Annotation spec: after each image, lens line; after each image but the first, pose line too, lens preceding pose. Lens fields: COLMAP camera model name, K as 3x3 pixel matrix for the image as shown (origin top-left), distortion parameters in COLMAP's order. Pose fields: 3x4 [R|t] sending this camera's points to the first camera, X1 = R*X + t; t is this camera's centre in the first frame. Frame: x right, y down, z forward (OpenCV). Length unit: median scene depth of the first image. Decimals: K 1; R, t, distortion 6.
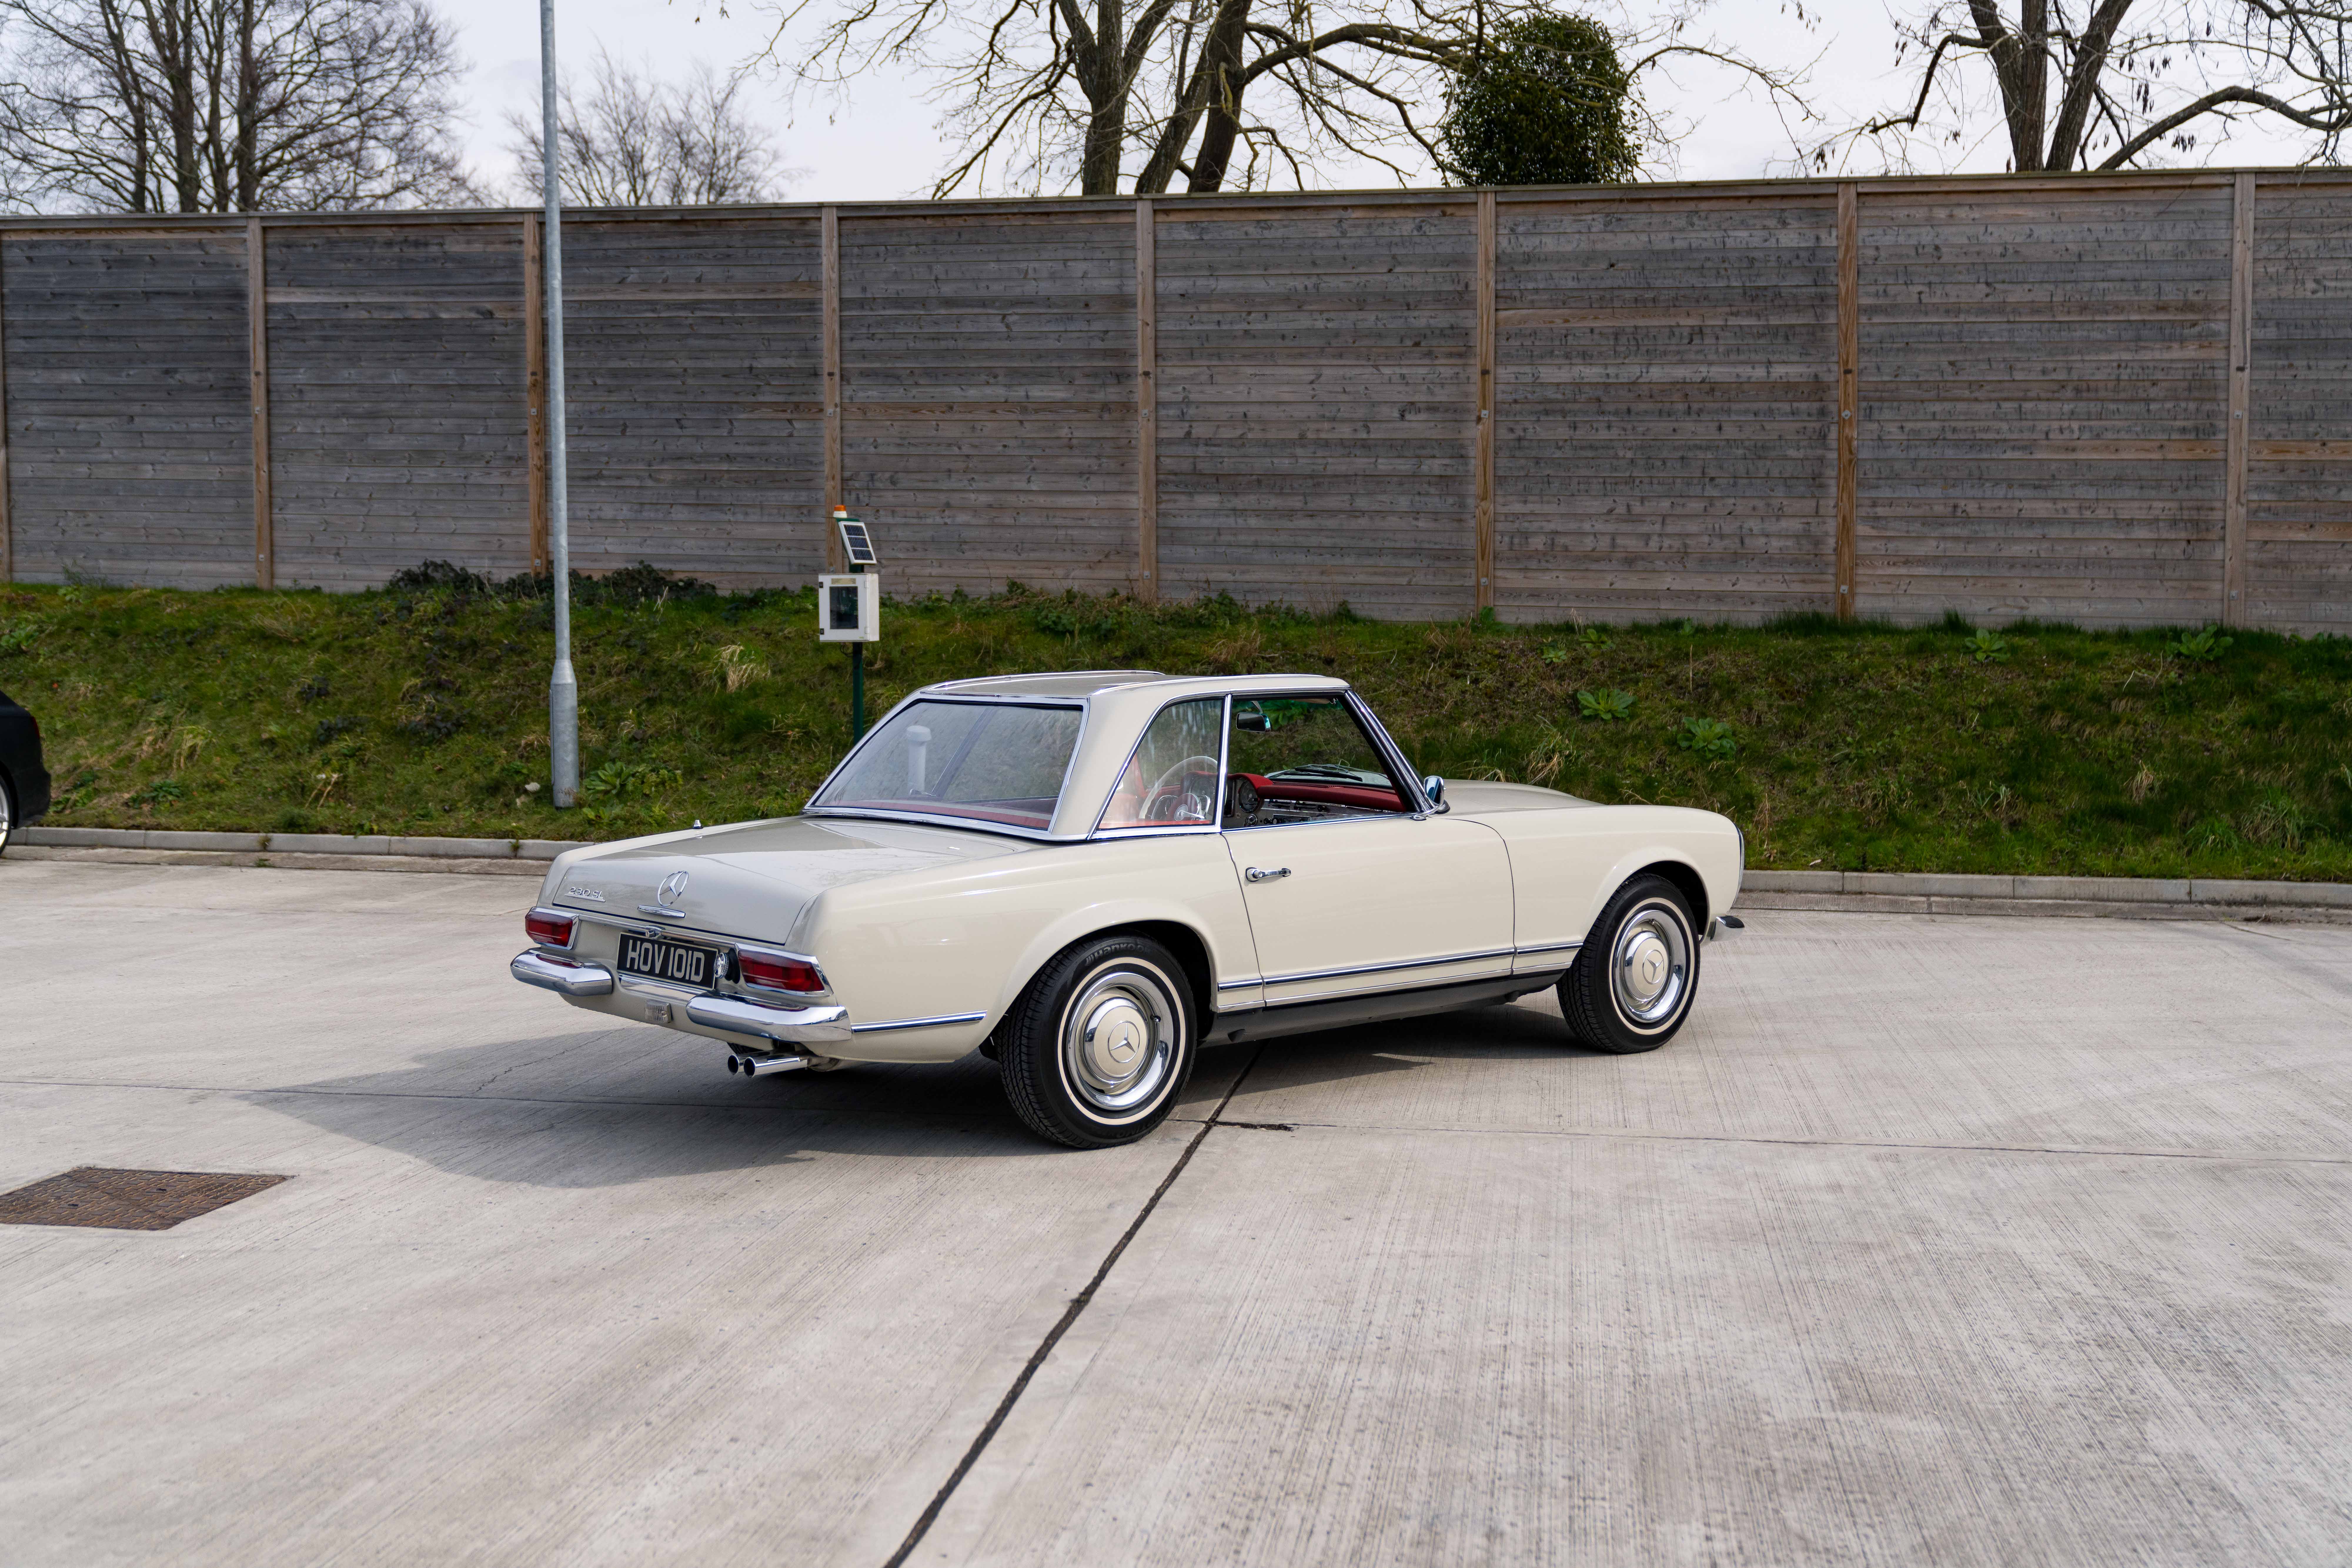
lens RADIAL K [[2545.6, 0, 1192.1], [0, 2545.6, 773.8], [0, 0, 1]] dist [0.001489, 0.011088]
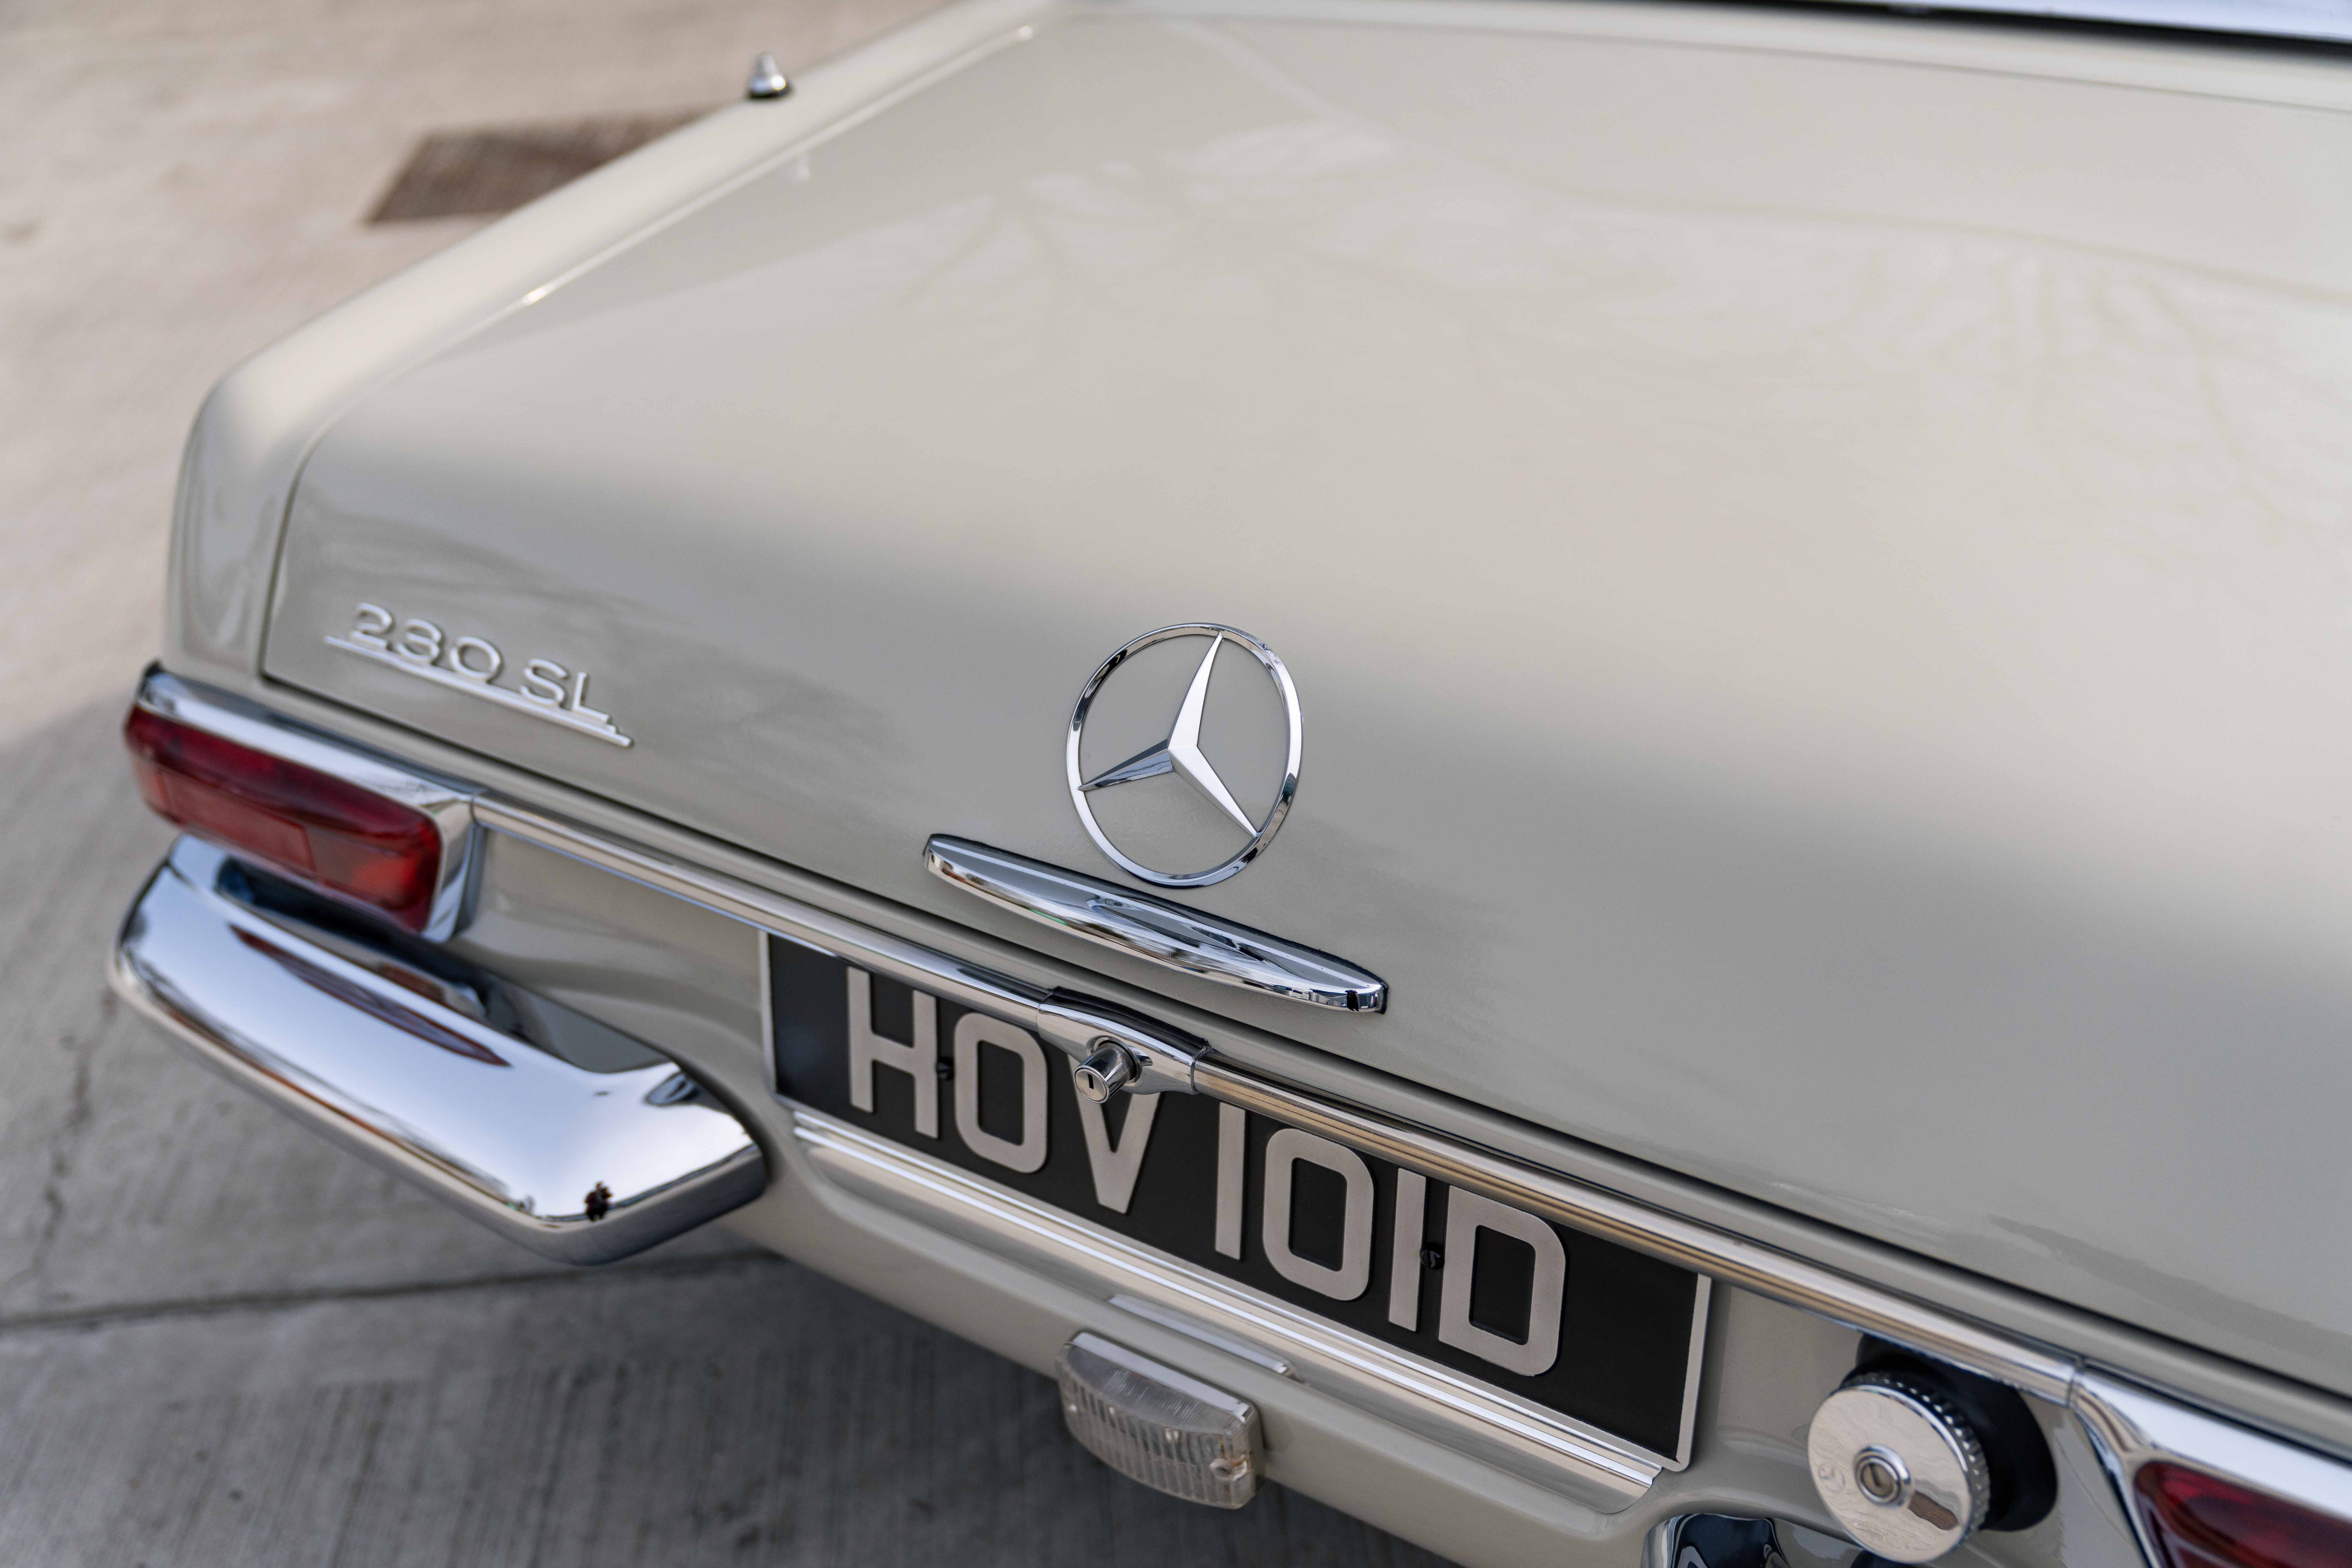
lens RADIAL K [[2540.6, 0, 1186.0], [0, 2540.6, 783.0], [0, 0, 1]] dist [-0.003724, 0.042048]
pose [[0.973758, -0.159329, 0.162512, -0.093360], [0.074602, 0.898072, 0.433476, -0.008377], [-0.215013, -0.409977, 0.886391, 0.351421]]
